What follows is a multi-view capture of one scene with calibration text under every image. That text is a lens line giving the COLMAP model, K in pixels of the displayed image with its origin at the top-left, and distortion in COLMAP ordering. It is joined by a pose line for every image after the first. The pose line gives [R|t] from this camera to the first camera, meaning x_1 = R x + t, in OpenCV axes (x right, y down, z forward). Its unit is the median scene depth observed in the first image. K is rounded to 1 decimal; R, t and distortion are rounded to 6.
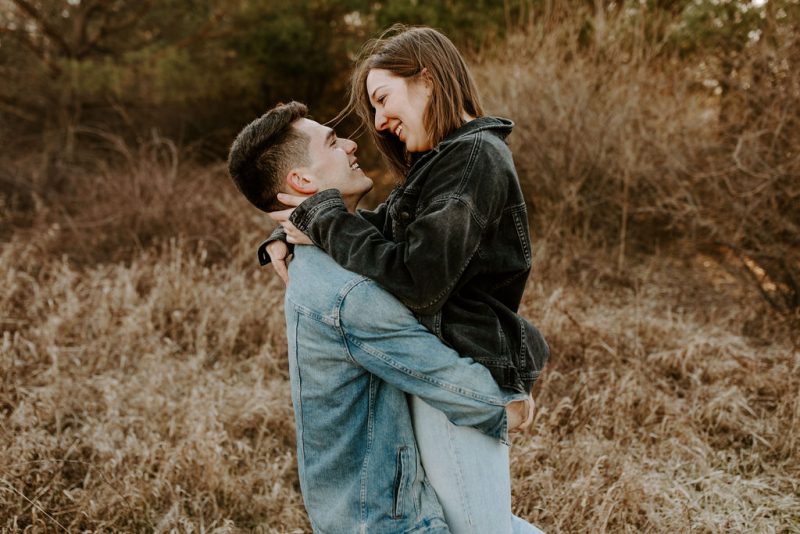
lens RADIAL K [[772.1, 0, 385.1], [0, 772.1, 265.5], [0, 0, 1]] dist [0.014123, 0.000000]
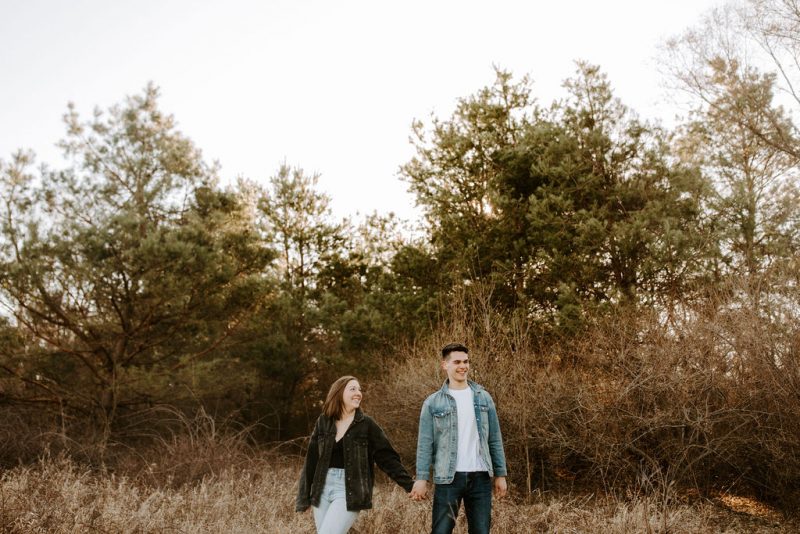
lens RADIAL K [[768.2, 0, 399.0], [0, 768.2, 263.3], [0, 0, 1]] dist [0.017601, 0.000000]
pose [[0.995692, -0.052268, 0.076591, -0.017781], [0.077577, 0.922018, -0.379294, 0.212035], [-0.050793, 0.383602, 0.922101, -0.659204]]
